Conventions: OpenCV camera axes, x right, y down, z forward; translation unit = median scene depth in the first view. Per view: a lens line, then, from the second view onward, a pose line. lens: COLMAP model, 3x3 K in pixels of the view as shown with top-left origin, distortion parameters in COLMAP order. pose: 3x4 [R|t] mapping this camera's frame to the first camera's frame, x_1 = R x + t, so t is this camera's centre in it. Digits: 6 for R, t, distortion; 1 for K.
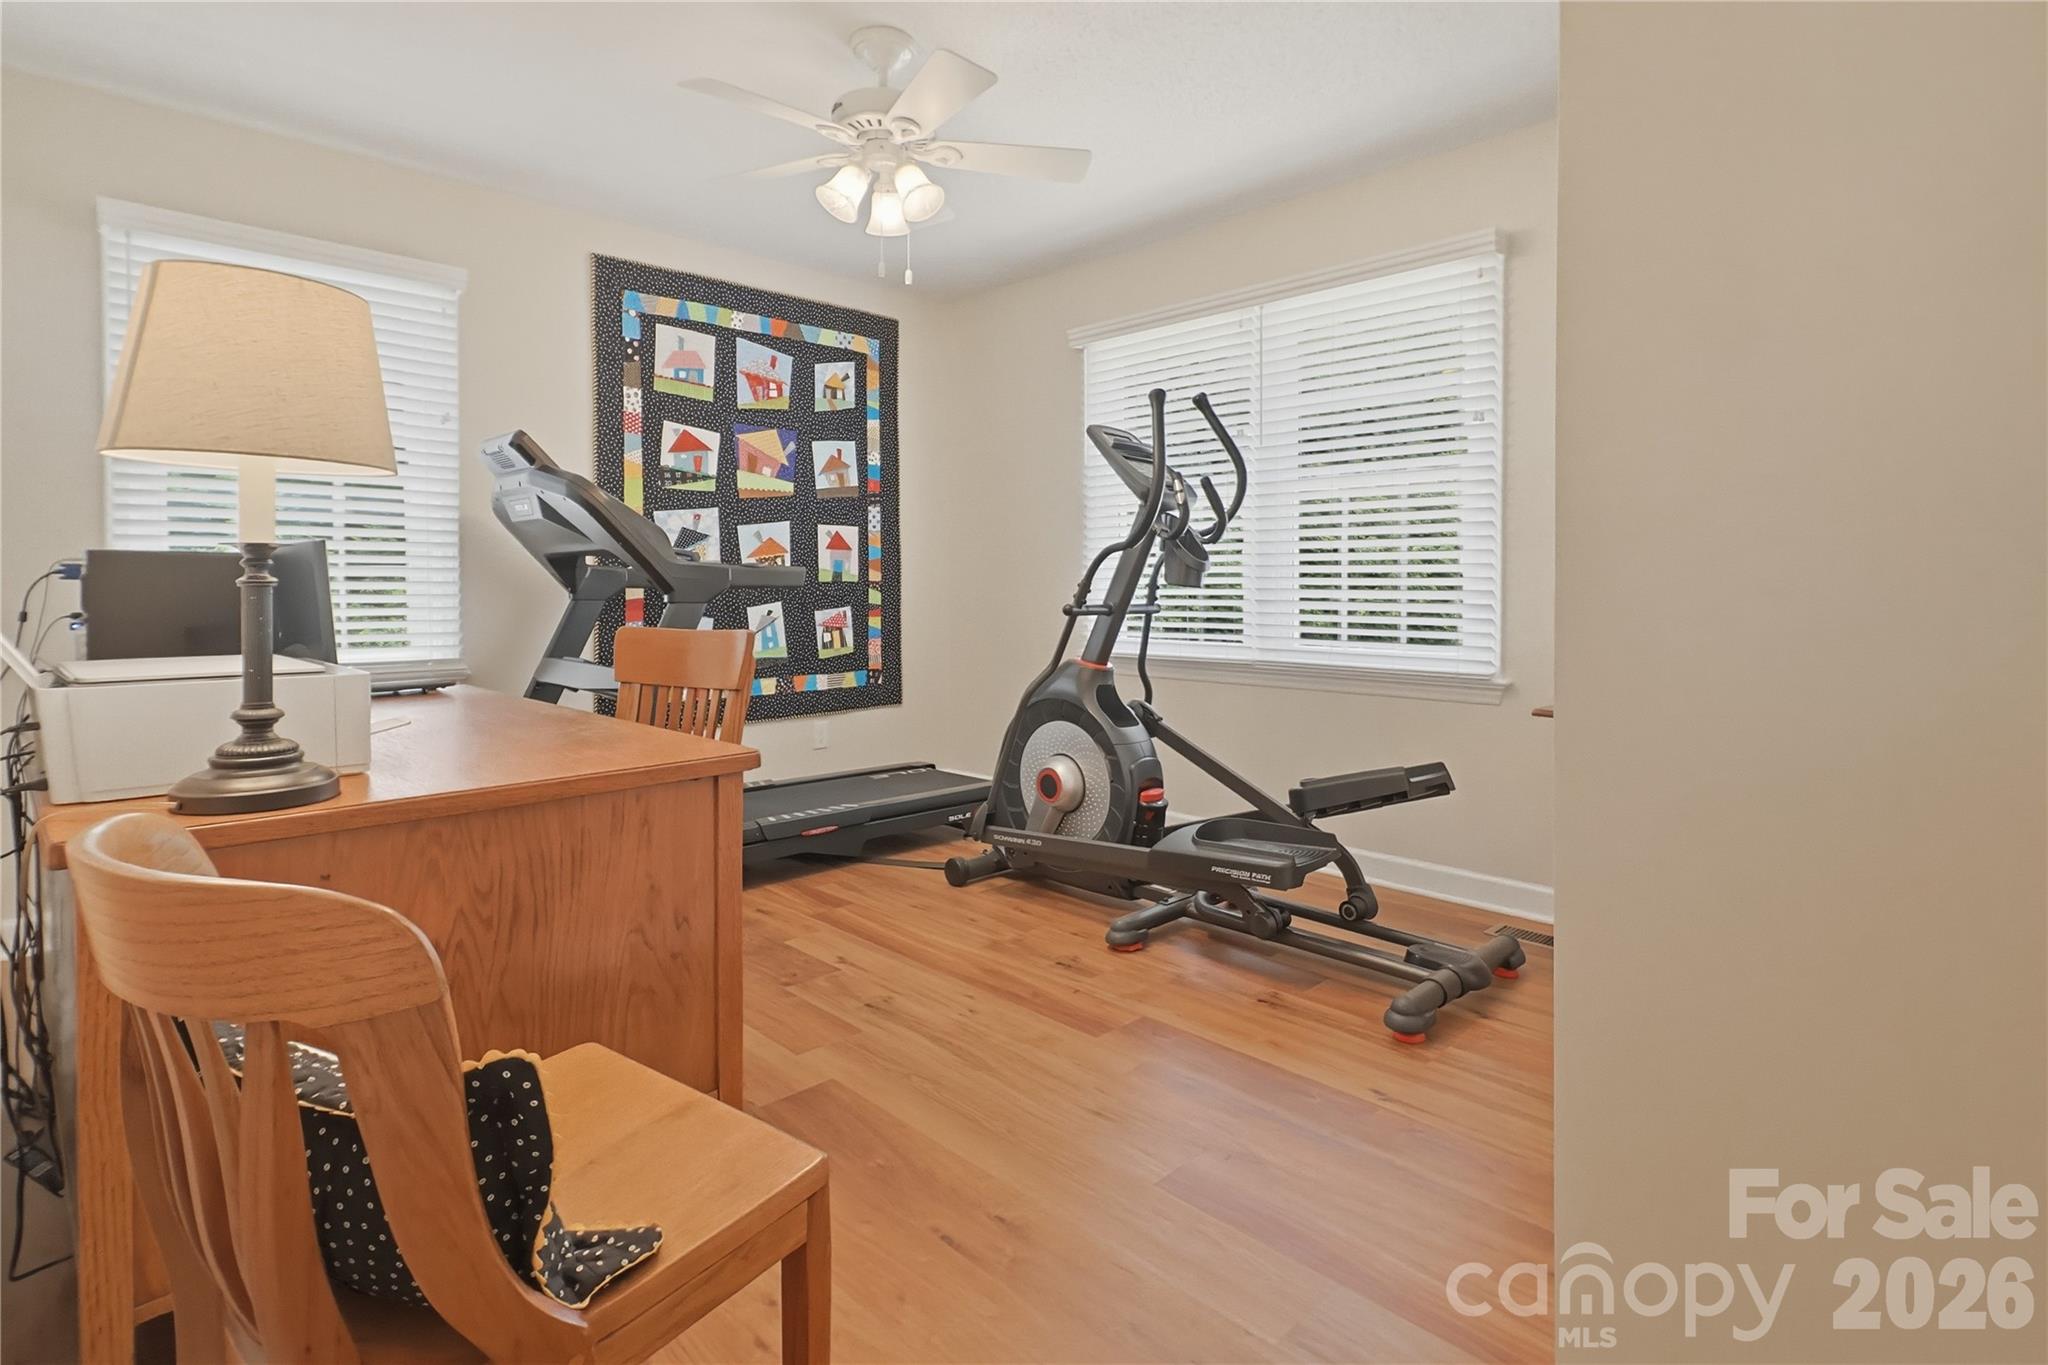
lens RADIAL K [[1005.9, 0, 1019.3], [0, 1005.9, 636.2], [0, 0, 1]] dist [0.000389, -0.000070]
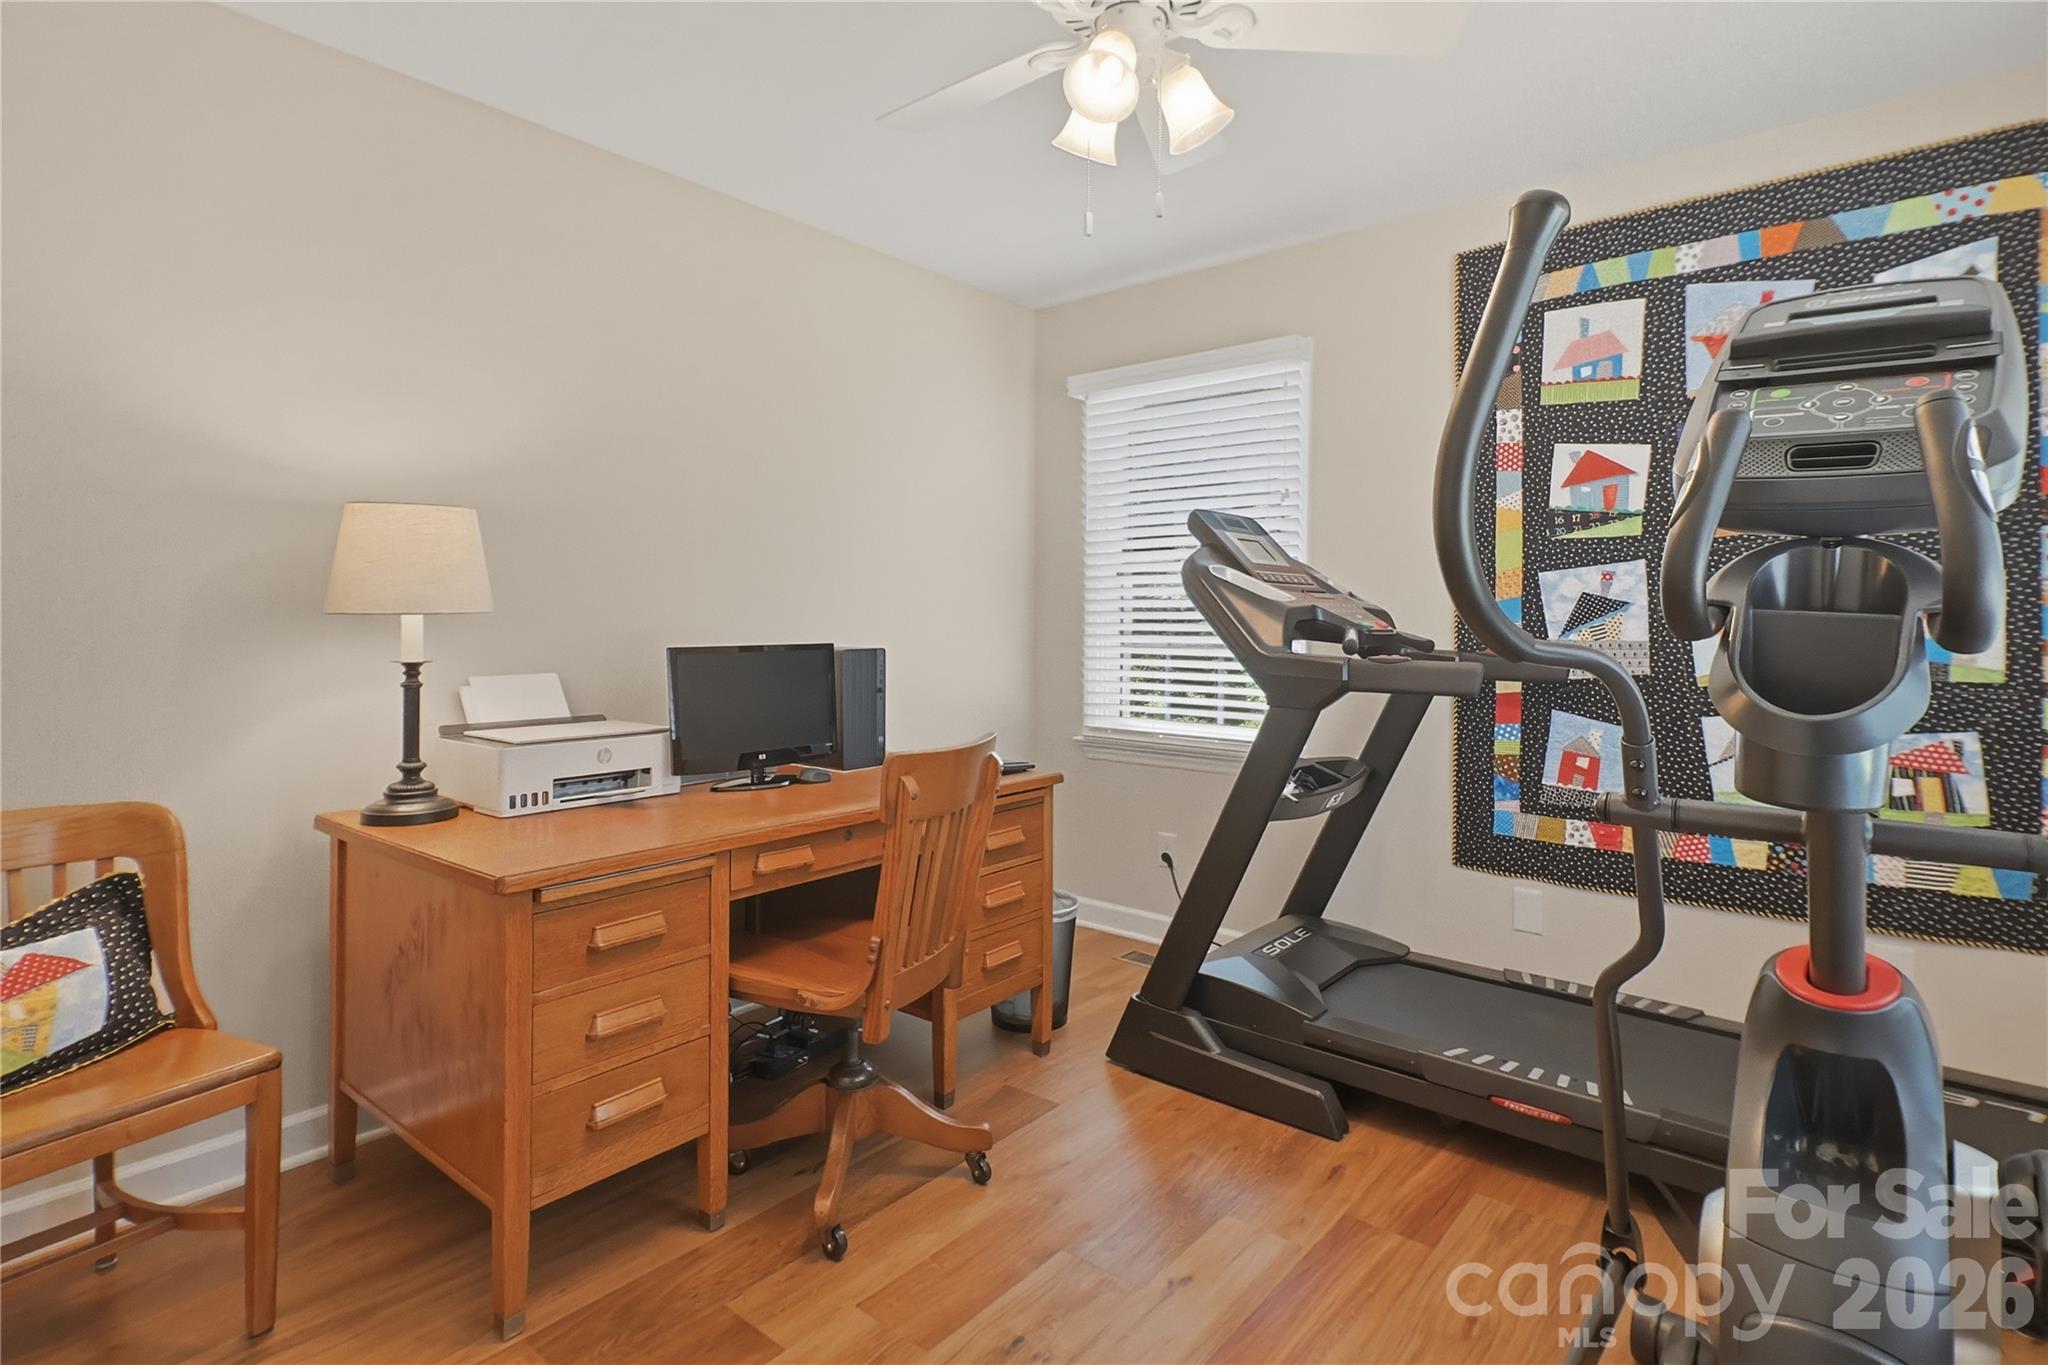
lens RADIAL K [[1005.9, 0, 1019.3], [0, 1005.9, 636.2], [0, 0, 1]] dist [0.000389, -0.000070]
pose [[0.114031, 0.011418, -0.993412, 0.304352], [-0.054681, 0.998490, 0.005200, -0.061195], [0.991971, 0.053727, 0.114483, 0.541663]]
